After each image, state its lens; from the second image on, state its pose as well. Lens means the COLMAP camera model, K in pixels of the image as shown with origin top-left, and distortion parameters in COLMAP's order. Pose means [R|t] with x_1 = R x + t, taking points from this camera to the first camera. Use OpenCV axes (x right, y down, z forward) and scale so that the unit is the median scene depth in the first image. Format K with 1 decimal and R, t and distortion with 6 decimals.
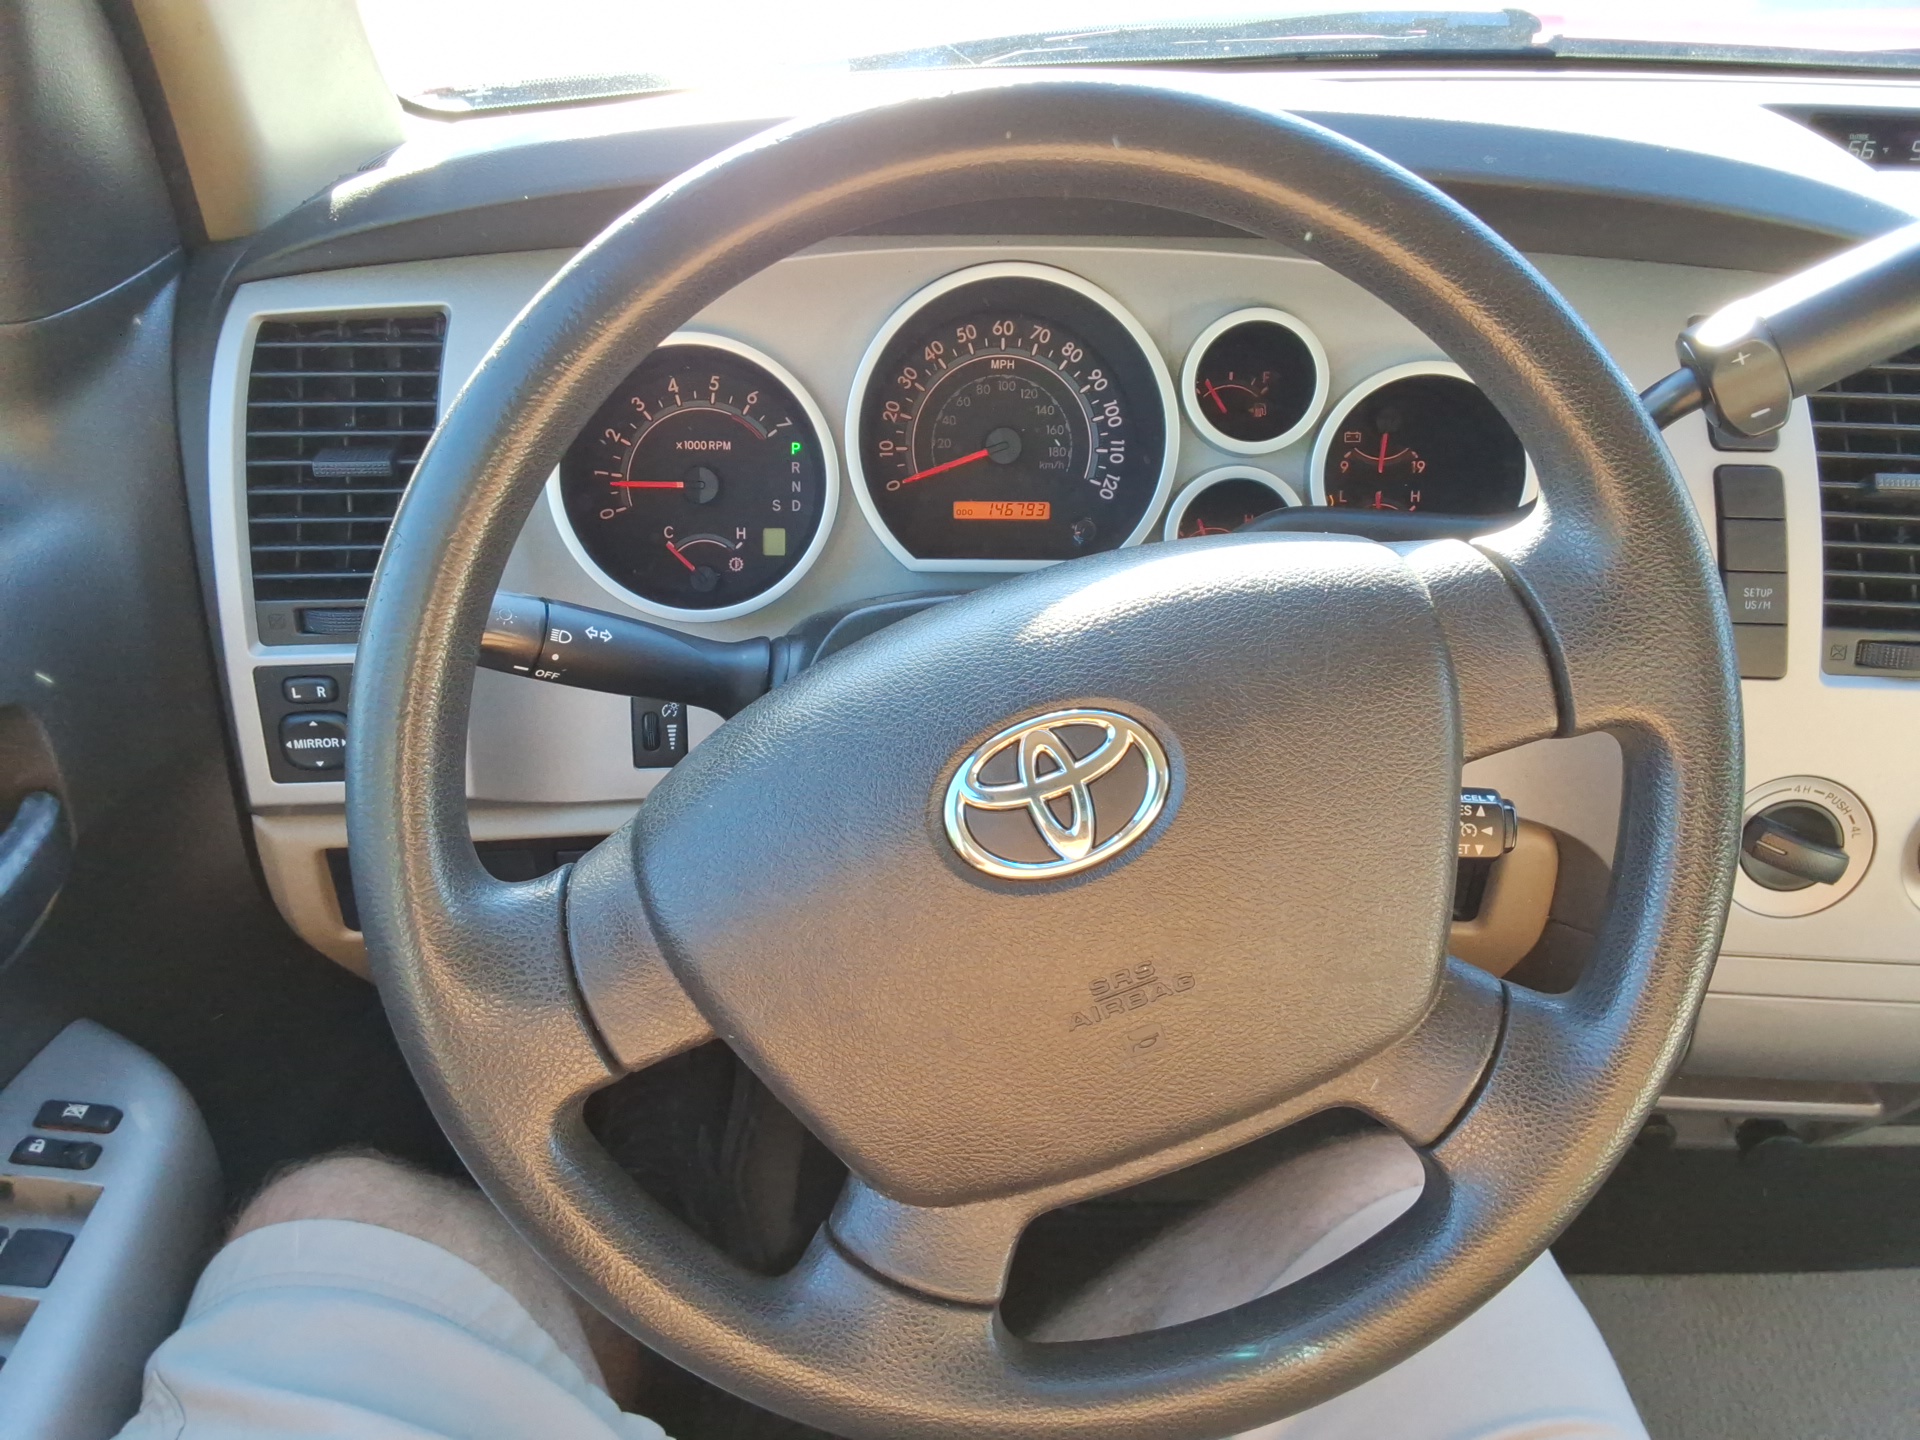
lens RADIAL K [[1565.1, 0, 958.9], [0, 1565.1, 713.8], [0, 0, 1]] dist [0.094107, -0.146971]
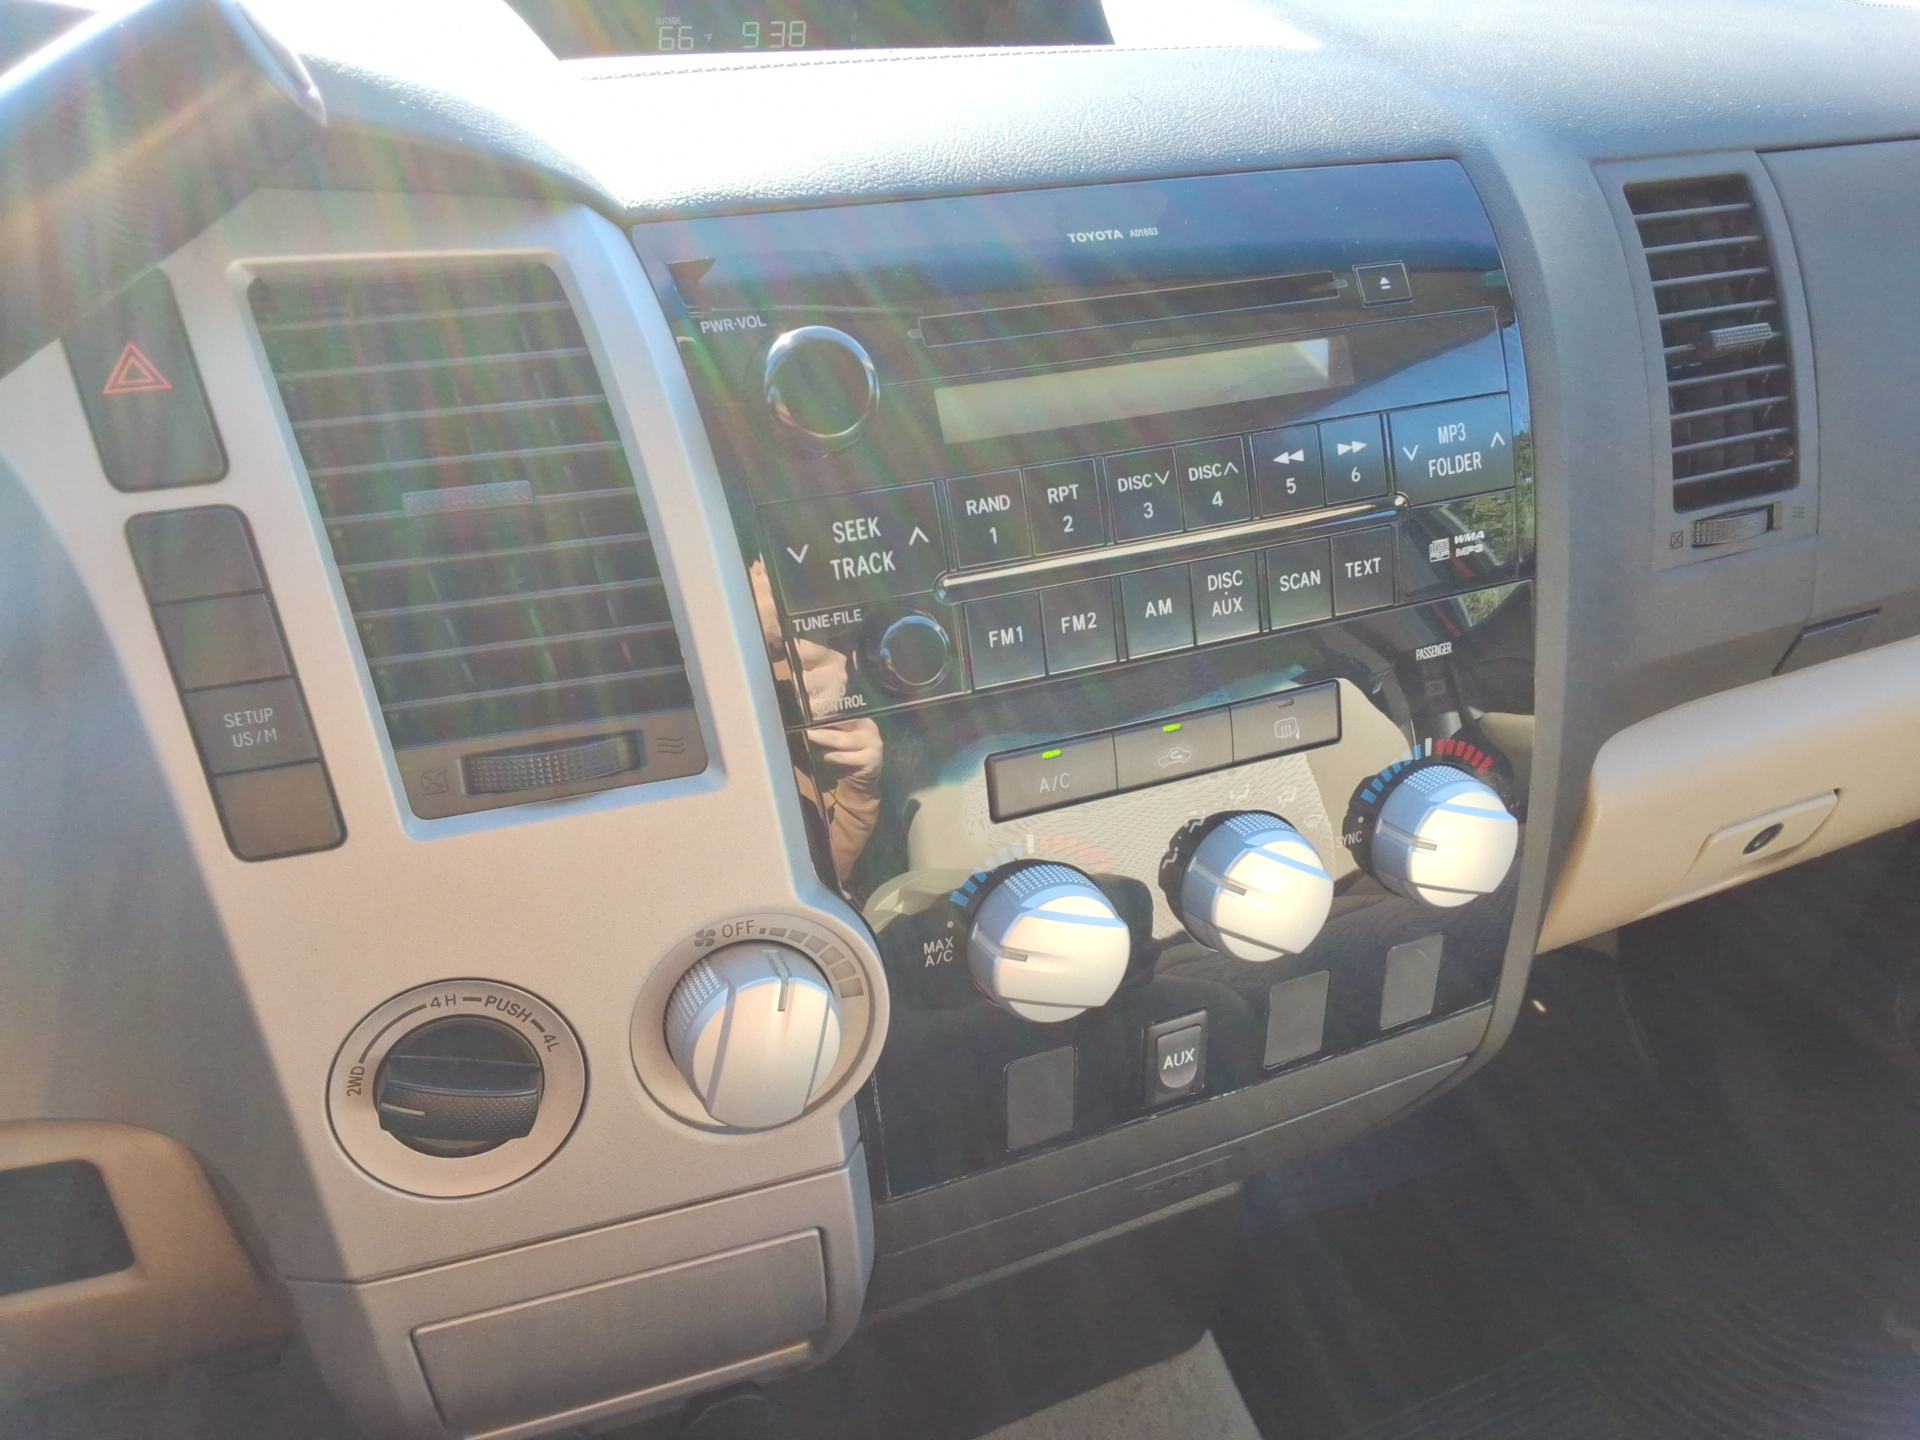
lens RADIAL K [[1565.1, 0, 969.4], [0, 1565.1, 701.7], [0, 0, 1]] dist [0.094107, -0.146971]
pose [[0.922730, -0.190450, 0.335108, 0.546009], [0.194705, 0.980633, 0.021191, -0.041727], [-0.332654, 0.045694, 0.941941, 0.347892]]
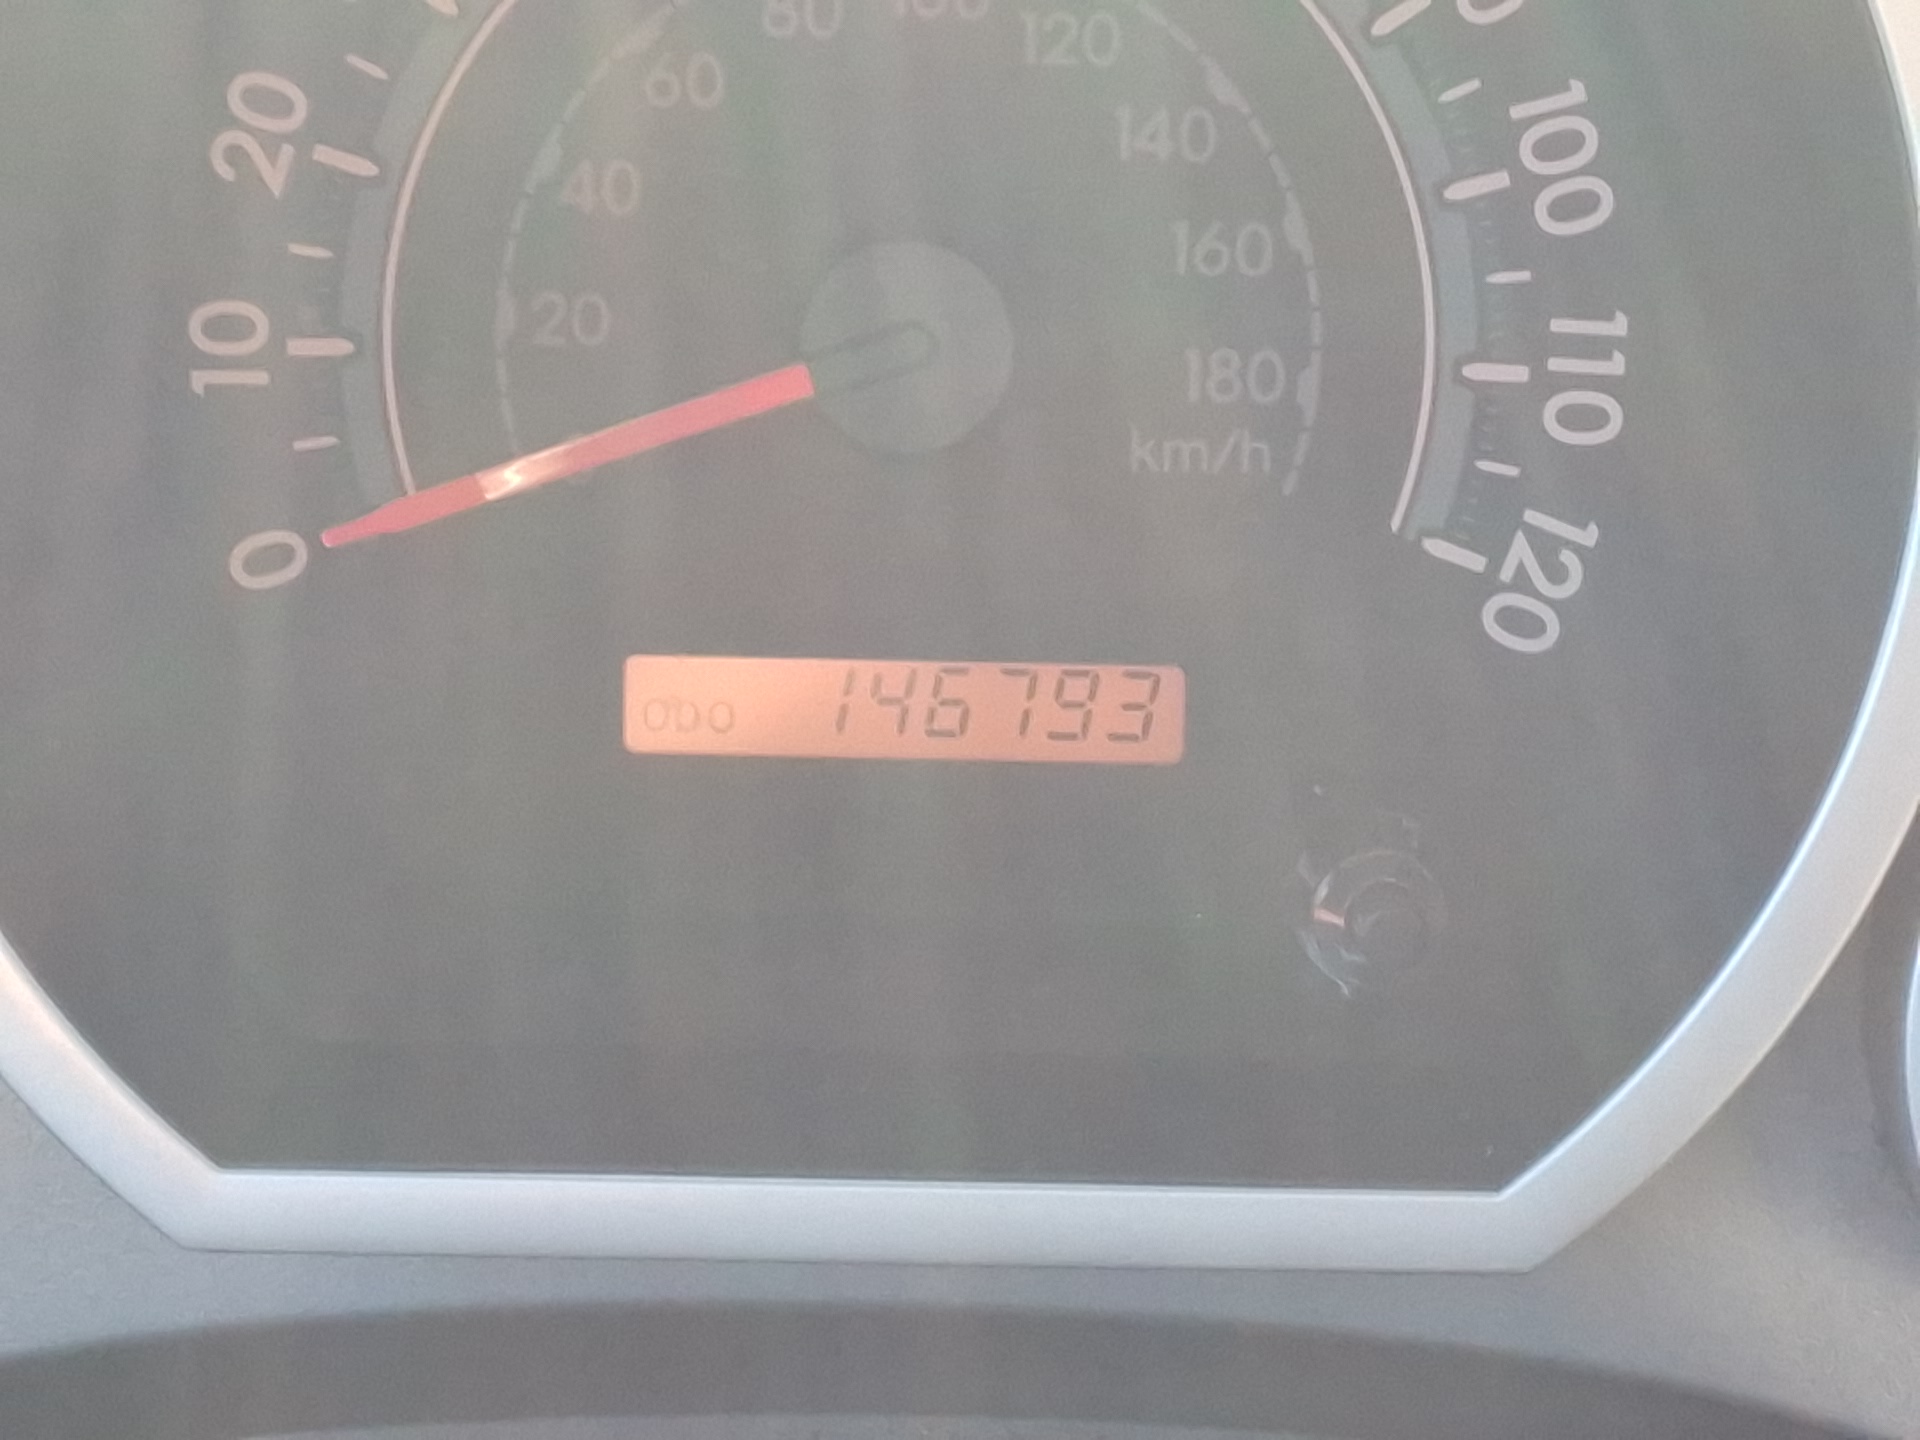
lens RADIAL K [[4626.2, 0, 951.2], [0, 4626.2, 719.0], [0, 0, 1]] dist [0.069563, 0.000000]
pose [[0.999467, 0.015909, -0.028519, 0.055730], [-0.016905, 0.999244, -0.035017, -0.132304], [0.027941, 0.035481, 0.998980, 0.590208]]
